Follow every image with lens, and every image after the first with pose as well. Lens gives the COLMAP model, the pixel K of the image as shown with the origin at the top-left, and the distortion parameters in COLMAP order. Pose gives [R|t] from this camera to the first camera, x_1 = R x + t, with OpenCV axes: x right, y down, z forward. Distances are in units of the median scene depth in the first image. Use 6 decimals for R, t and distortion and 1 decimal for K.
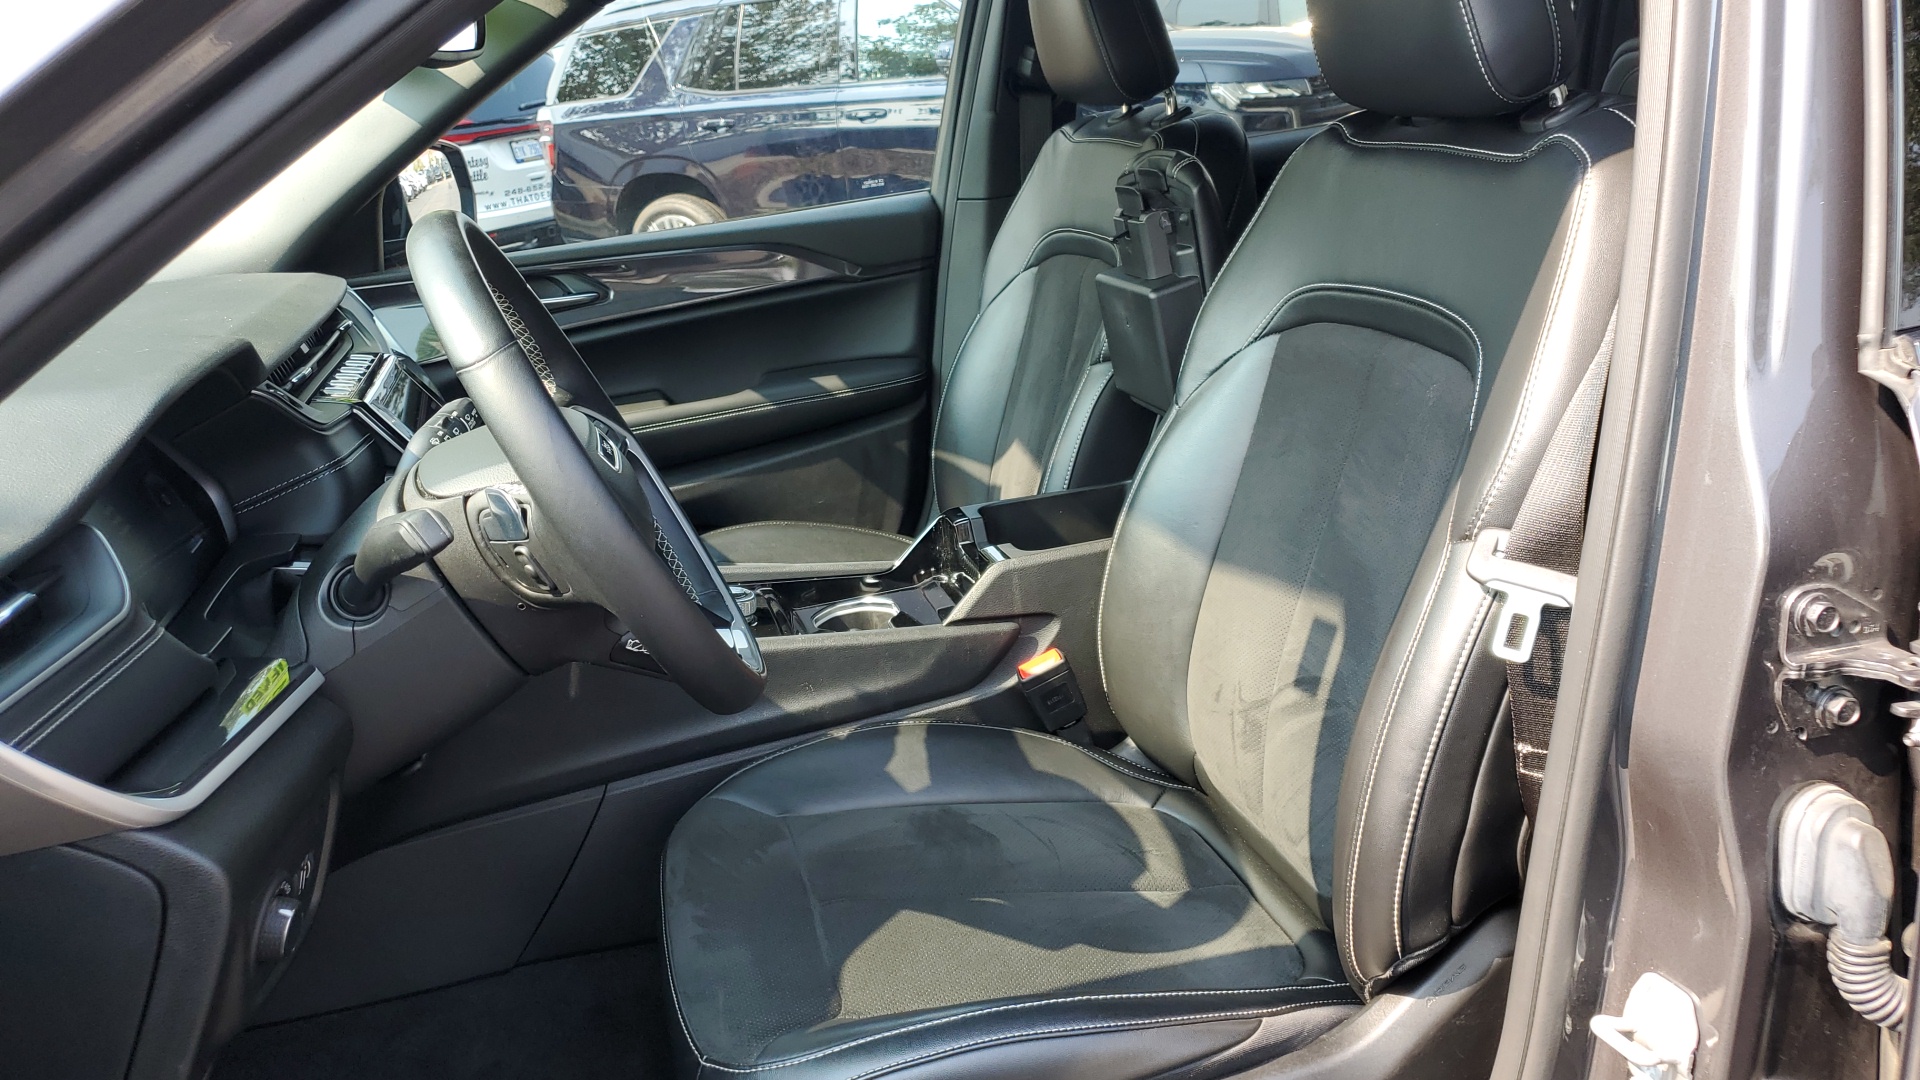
lens RADIAL K [[1536.8, 0, 960.3], [0, 1536.8, 544.8], [0, 0, 1]] dist [0.014881, 0.005317]
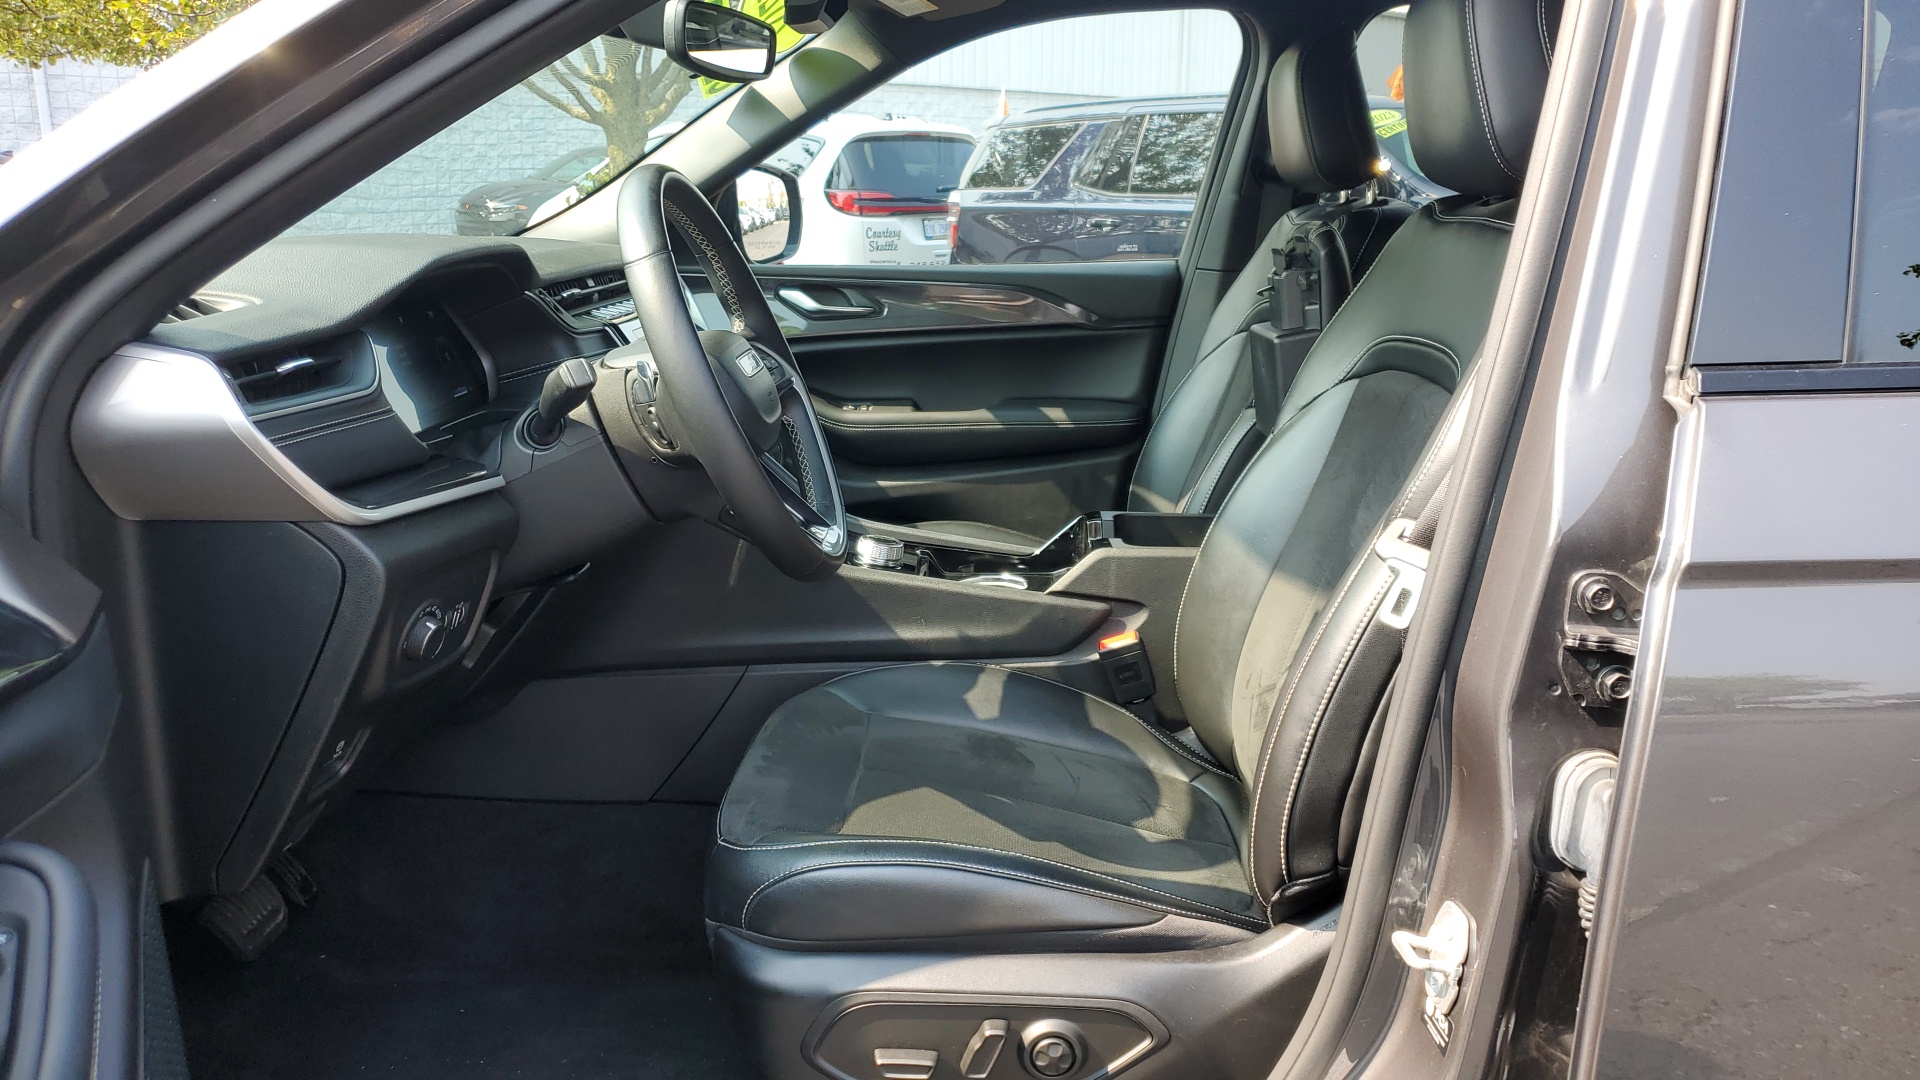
lens RADIAL K [[1527.3, 0, 949.2], [0, 1527.3, 553.2], [0, 0, 1]] dist [0.008688, 0.001638]
pose [[0.954158, 0.173619, -0.243803, 0.203582], [-0.189528, 0.980924, -0.043203, 0.089229], [0.231651, 0.087430, 0.968862, -0.142131]]
